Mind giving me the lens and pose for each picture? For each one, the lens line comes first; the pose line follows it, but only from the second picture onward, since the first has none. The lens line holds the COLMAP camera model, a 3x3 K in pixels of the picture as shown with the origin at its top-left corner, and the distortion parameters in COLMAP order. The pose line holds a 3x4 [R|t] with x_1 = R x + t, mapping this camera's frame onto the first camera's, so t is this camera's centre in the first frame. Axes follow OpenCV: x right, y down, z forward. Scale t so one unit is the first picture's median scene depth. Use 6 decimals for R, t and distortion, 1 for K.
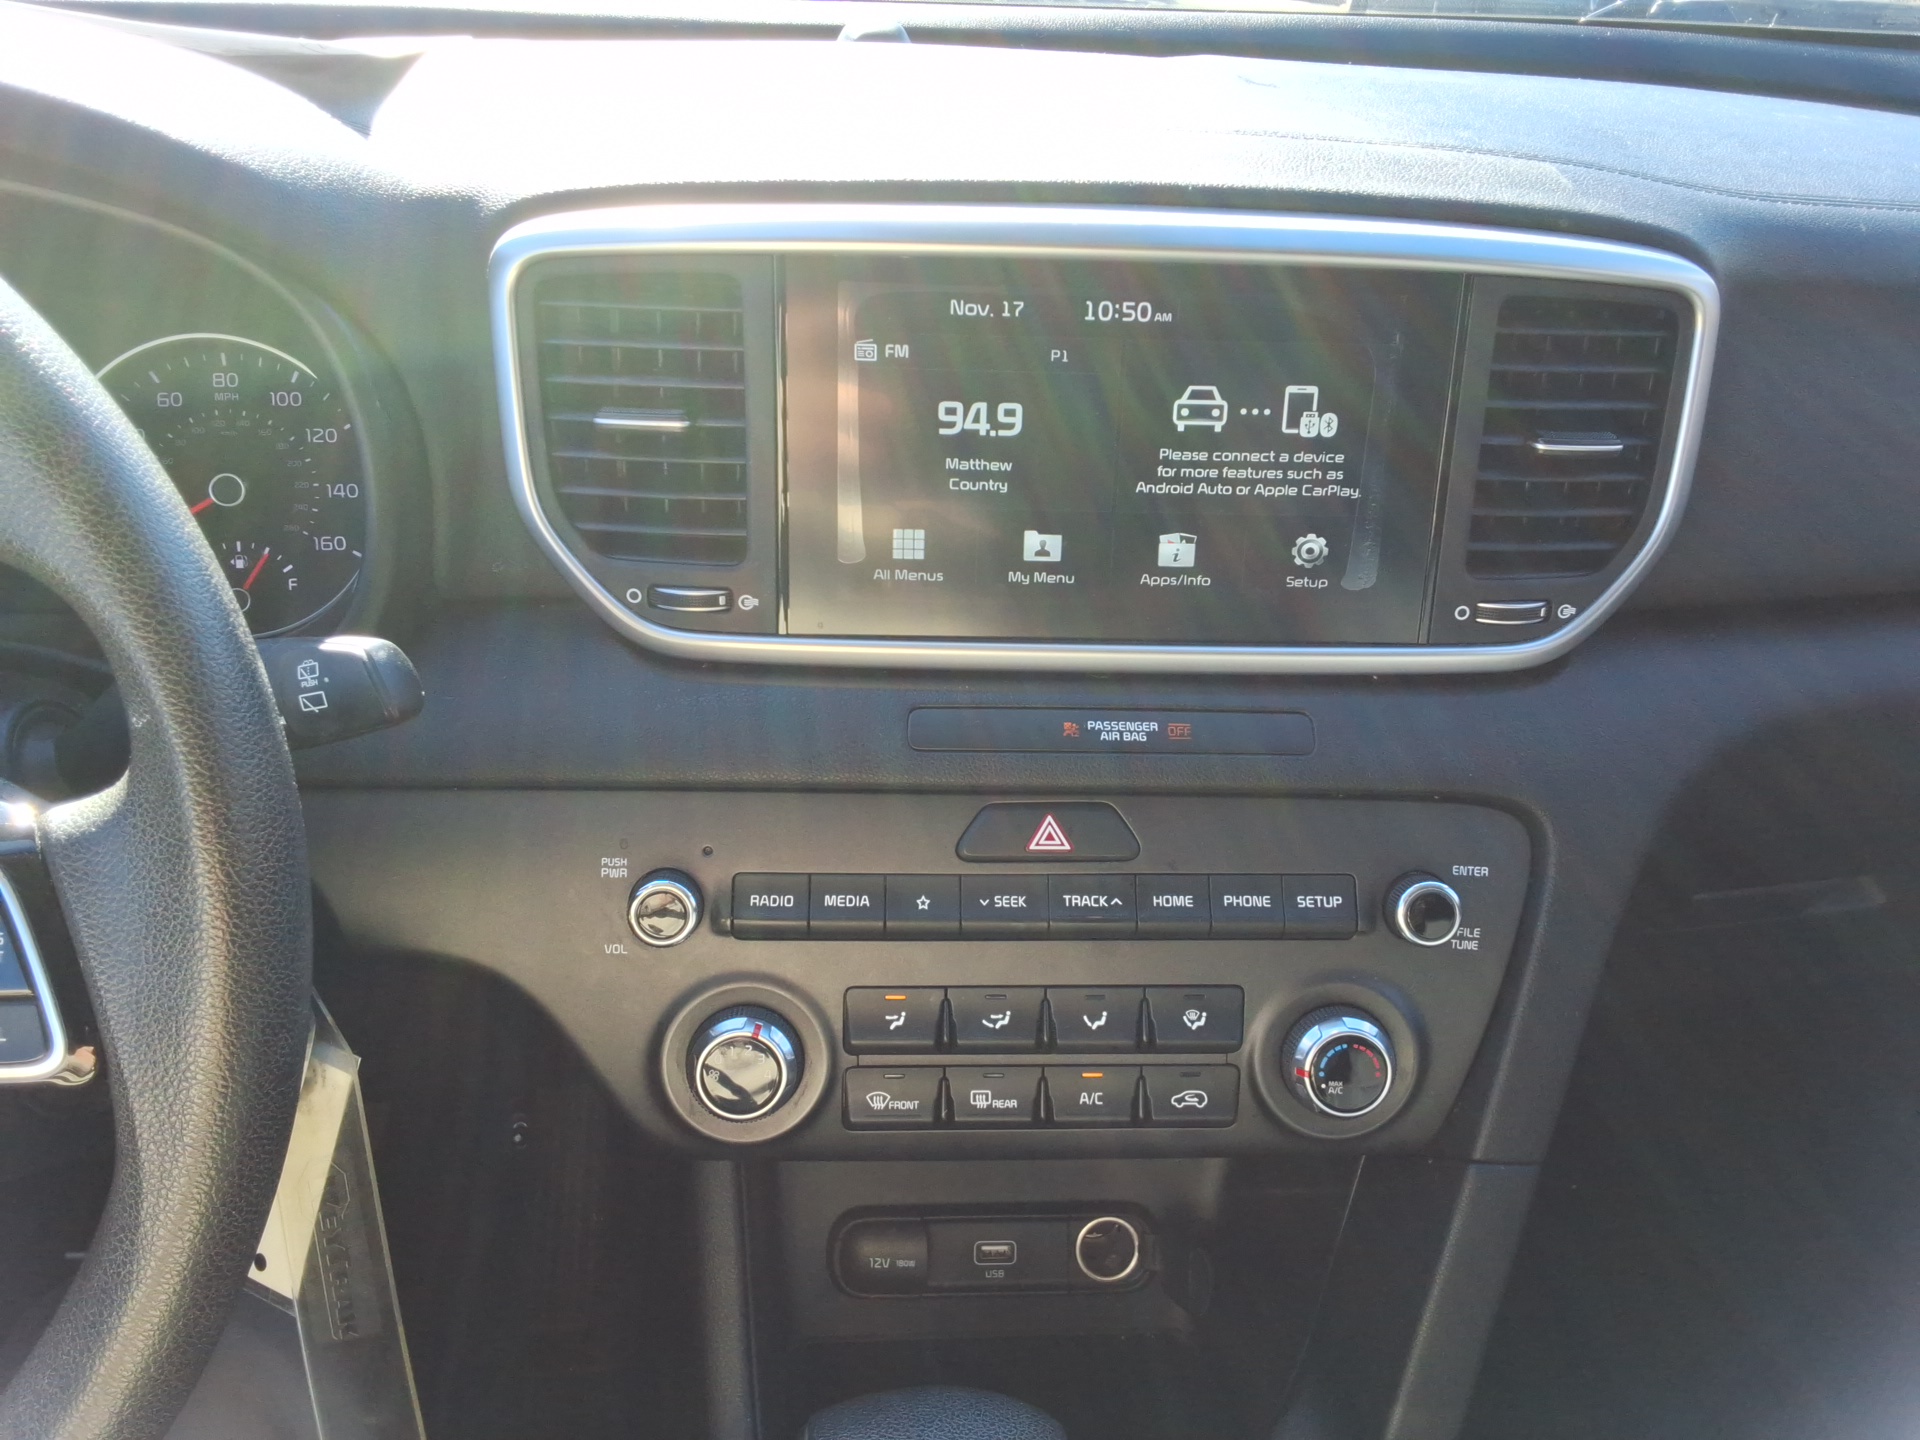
lens RADIAL K [[1542.3, 0, 968.4], [0, 1542.3, 711.8], [0, 0, 1]] dist [0.120734, -0.195721]
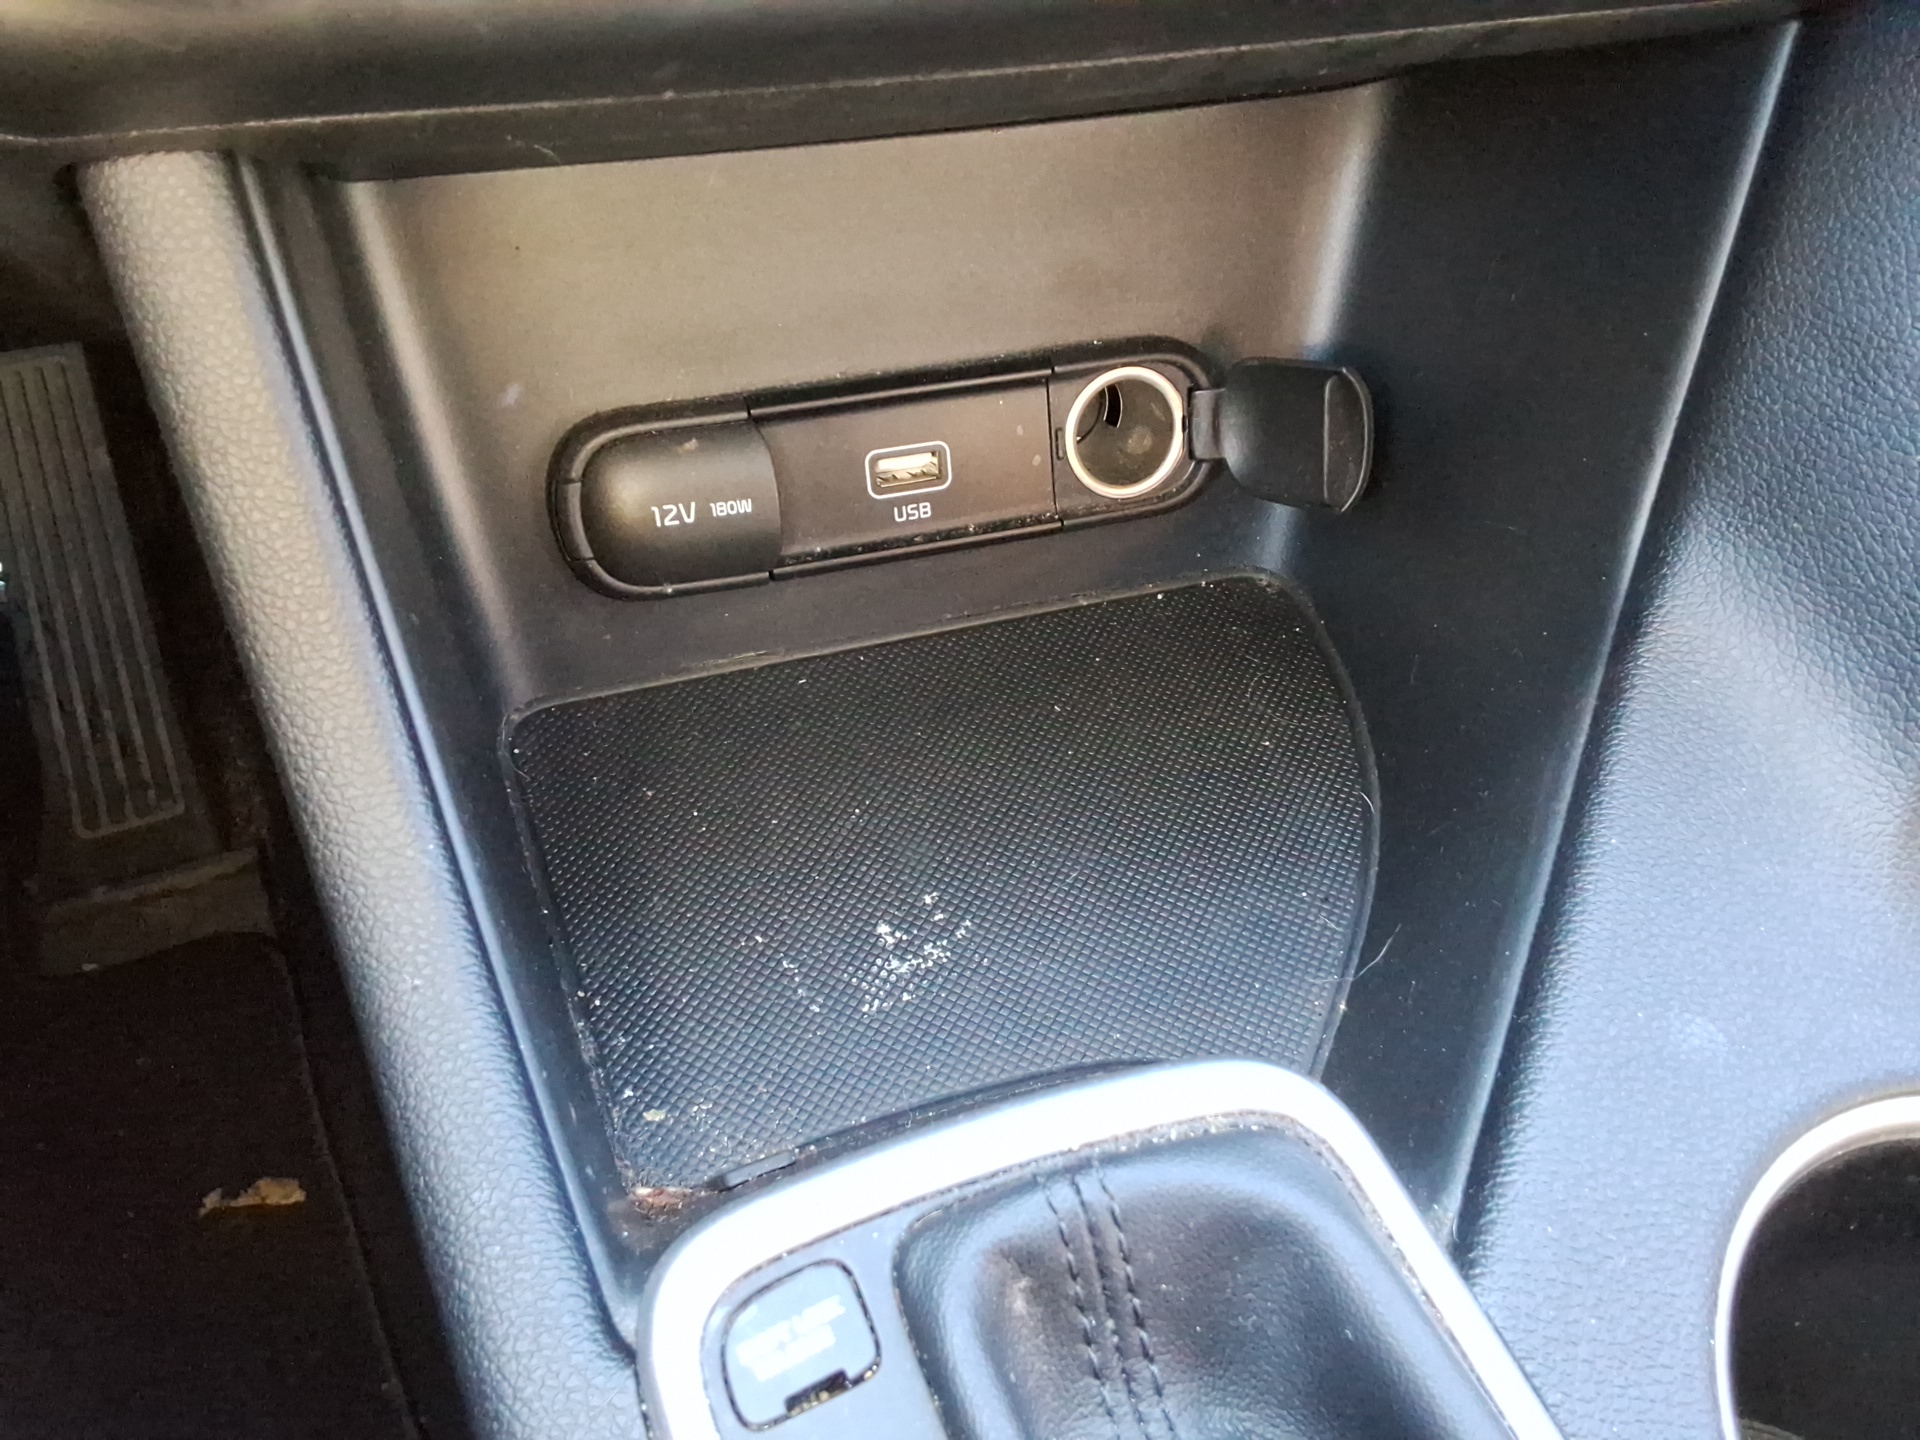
lens RADIAL K [[1542.3, 0, 968.4], [0, 1542.3, 711.8], [0, 0, 1]] dist [0.120734, -0.195721]
pose [[0.967368, -0.172920, 0.185196, -0.083769], [0.102124, 0.935013, 0.339590, 0.323192], [-0.231882, -0.309596, 0.922161, 0.670496]]
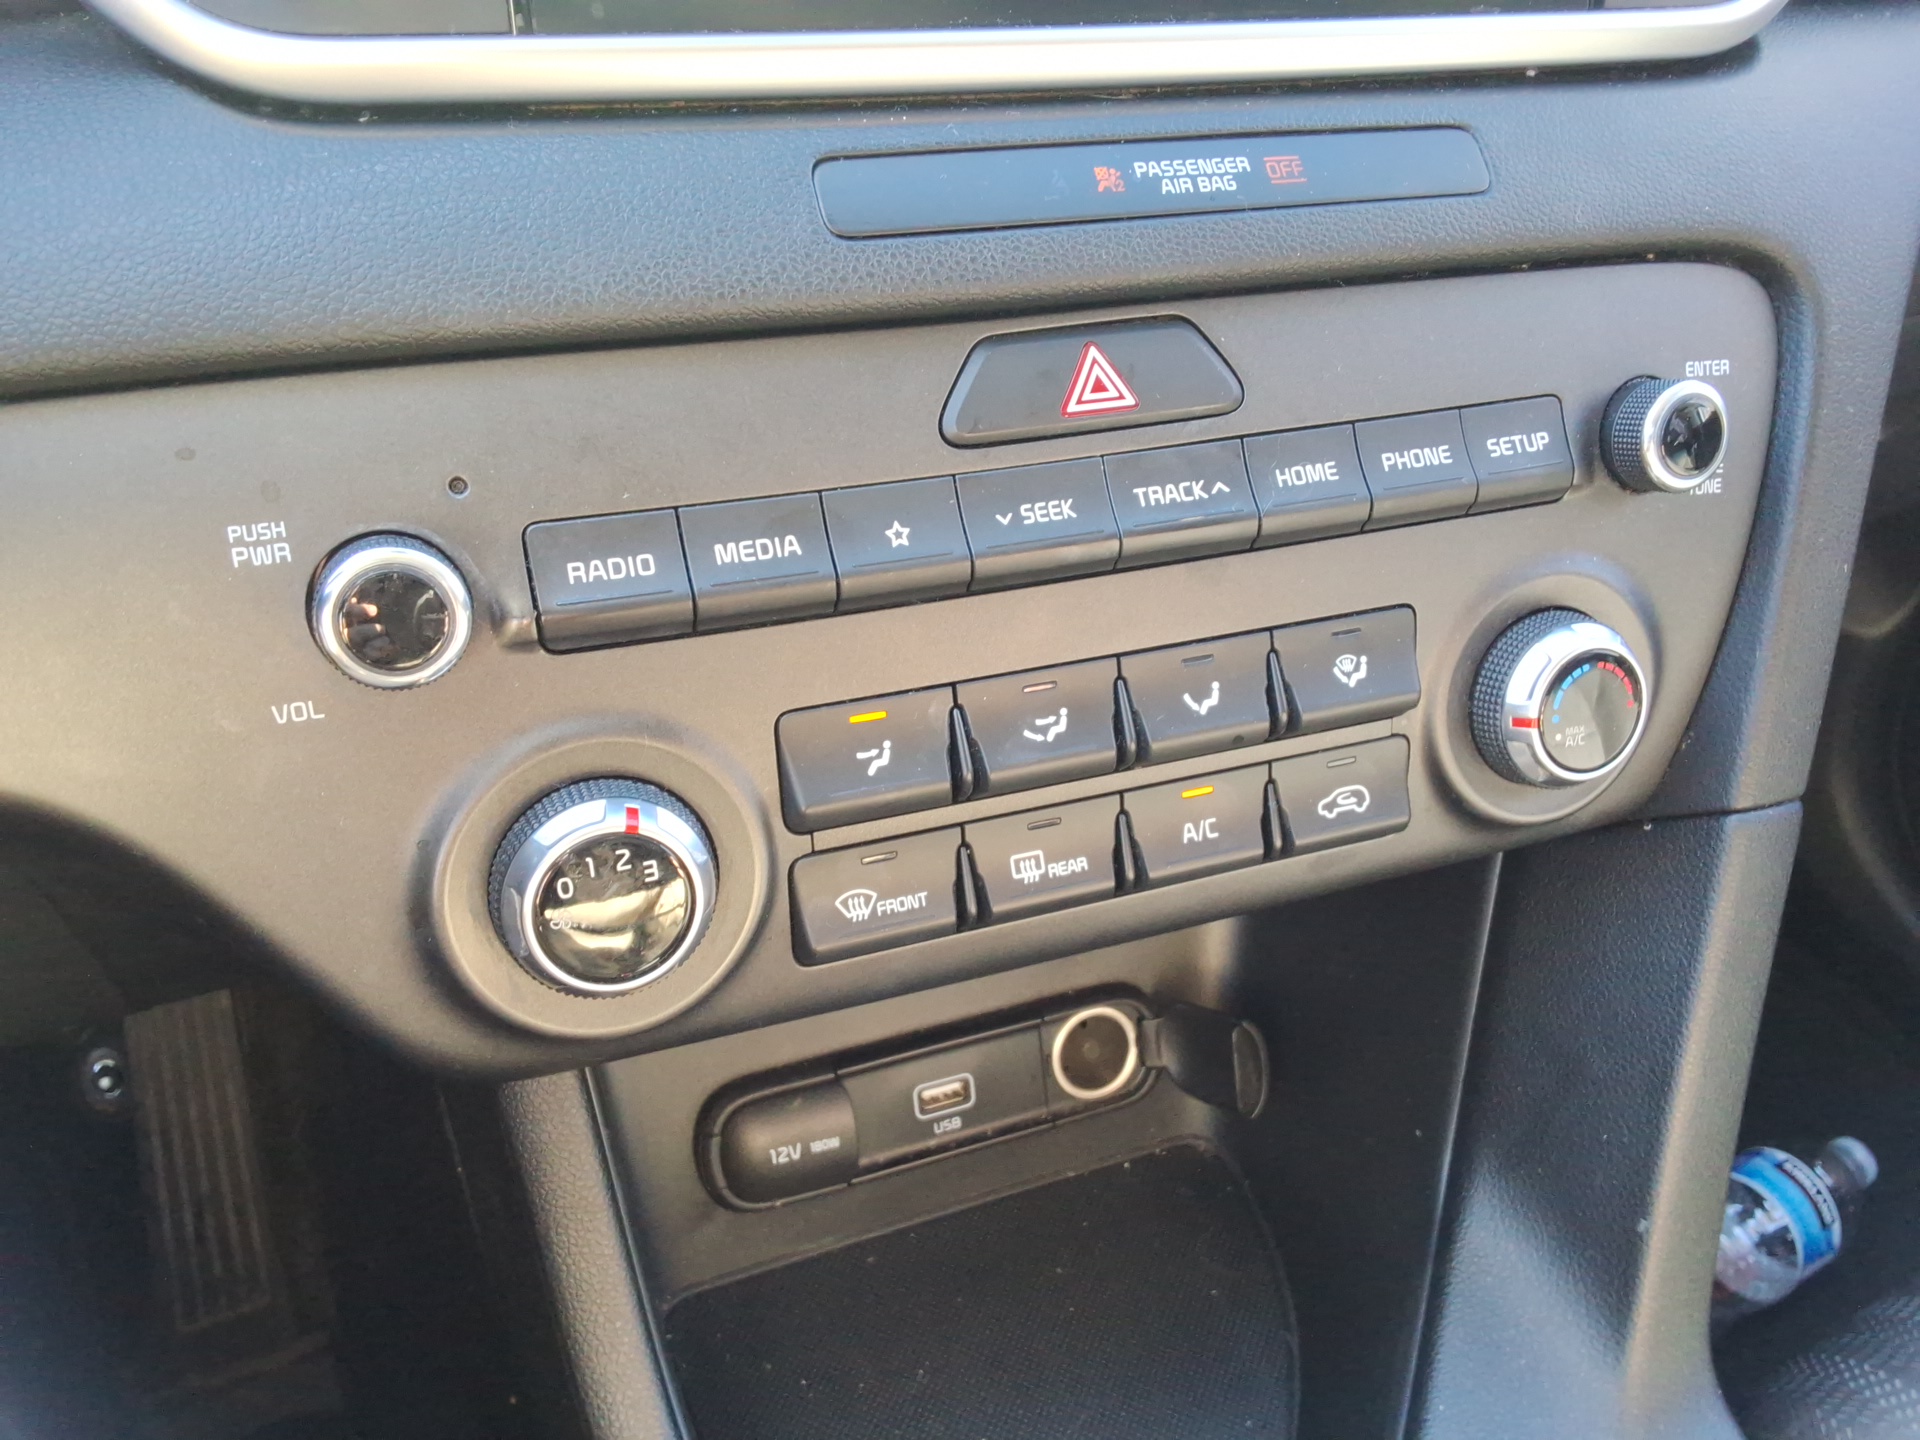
lens RADIAL K [[1556.4, 0, 972.0], [0, 1556.4, 706.5], [0, 0, 1]] dist [0.132838, -0.237060]
pose [[0.950168, -0.166489, 0.263555, -0.154017], [0.129790, 0.979957, 0.151126, 0.101758], [-0.283433, -0.109388, 0.952733, 0.465118]]
